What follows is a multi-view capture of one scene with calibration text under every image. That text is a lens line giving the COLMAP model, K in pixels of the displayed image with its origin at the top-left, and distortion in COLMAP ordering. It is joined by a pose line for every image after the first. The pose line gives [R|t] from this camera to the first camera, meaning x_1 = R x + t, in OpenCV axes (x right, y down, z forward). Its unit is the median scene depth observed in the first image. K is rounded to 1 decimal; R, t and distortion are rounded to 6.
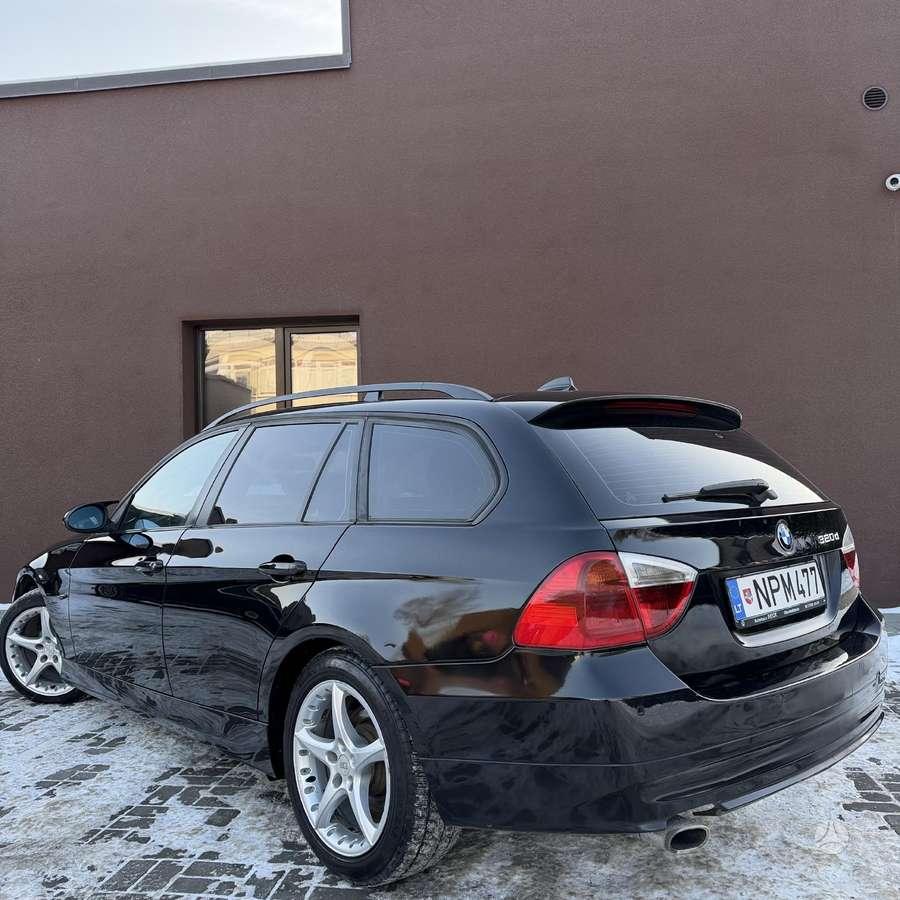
lens RADIAL K [[857.9, 0, 451.7], [0, 857.9, 447.0], [0, 0, 1]] dist [0.010237, 0.000000]
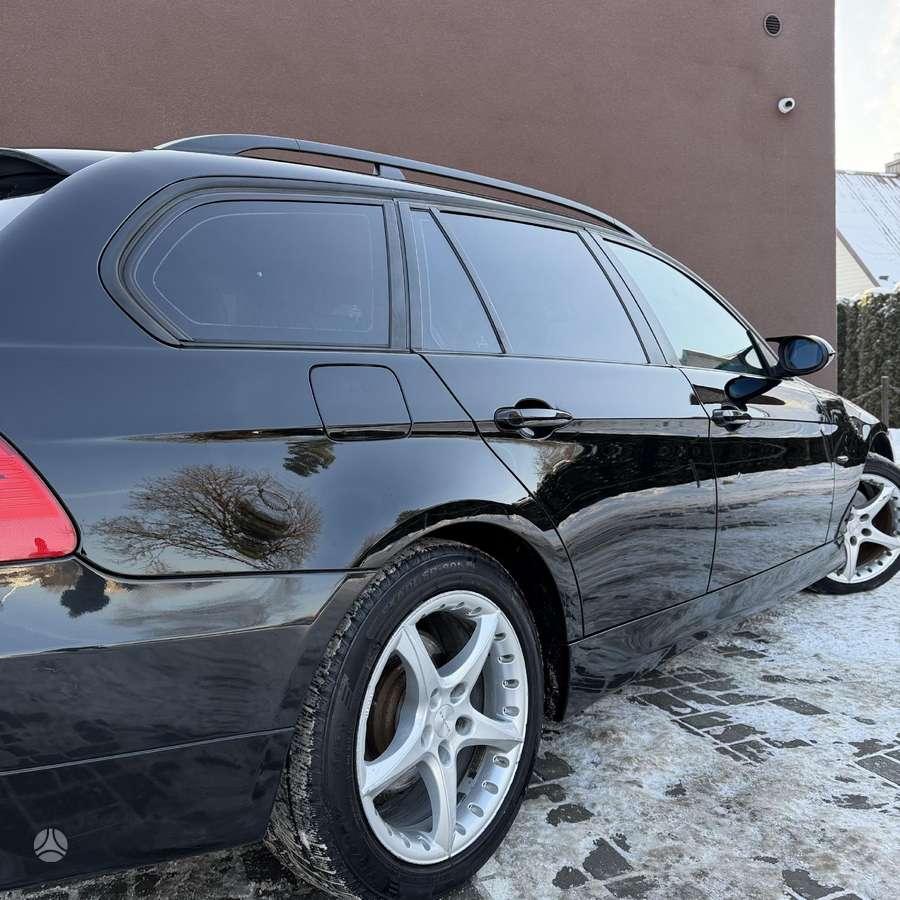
lens RADIAL K [[856.0, 0, 448.1], [0, 856.0, 447.0], [0, 0, 1]] dist [0.016078, 0.000000]
pose [[0.871392, -0.039067, 0.489030, -0.849396], [0.002077, 0.997109, 0.075955, 0.101121], [-0.490584, -0.065171, 0.868954, 0.403411]]
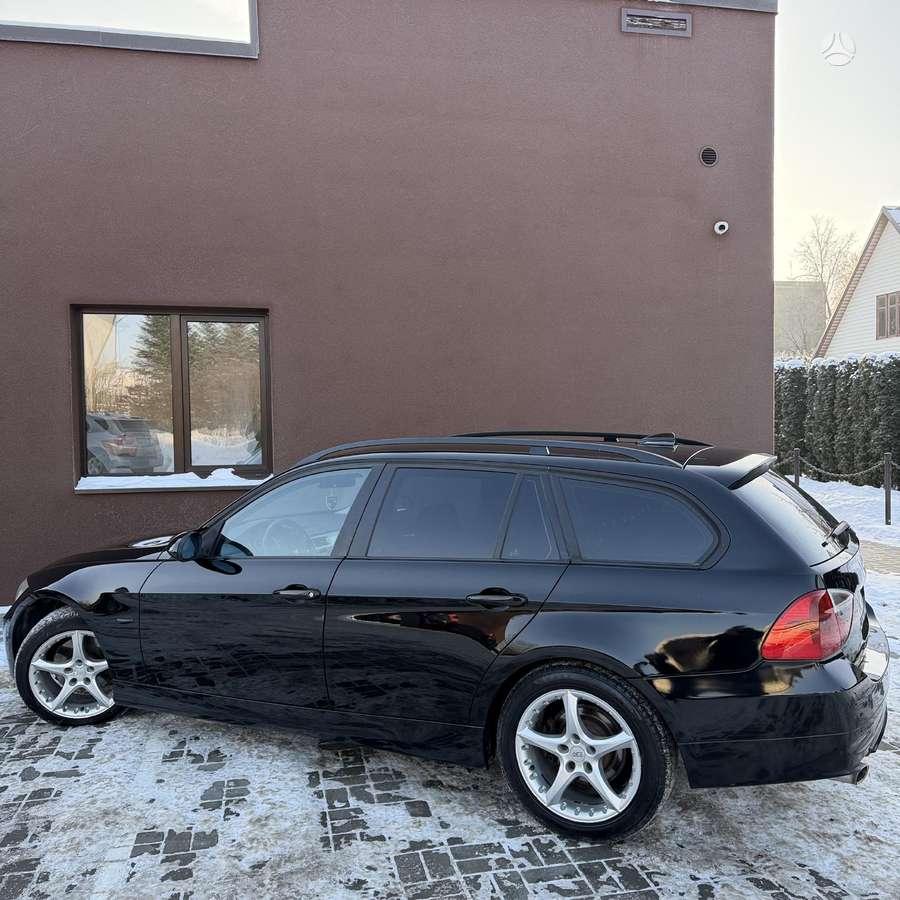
lens RADIAL K [[856.0, 0, 449.6], [0, 856.0, 441.5], [0, 0, 1]] dist [0.016078, 0.000000]
pose [[0.936307, -0.006555, 0.351122, -0.561219], [-0.014216, 0.998299, 0.056545, -0.122870], [-0.350896, -0.057935, 0.934621, -0.075720]]
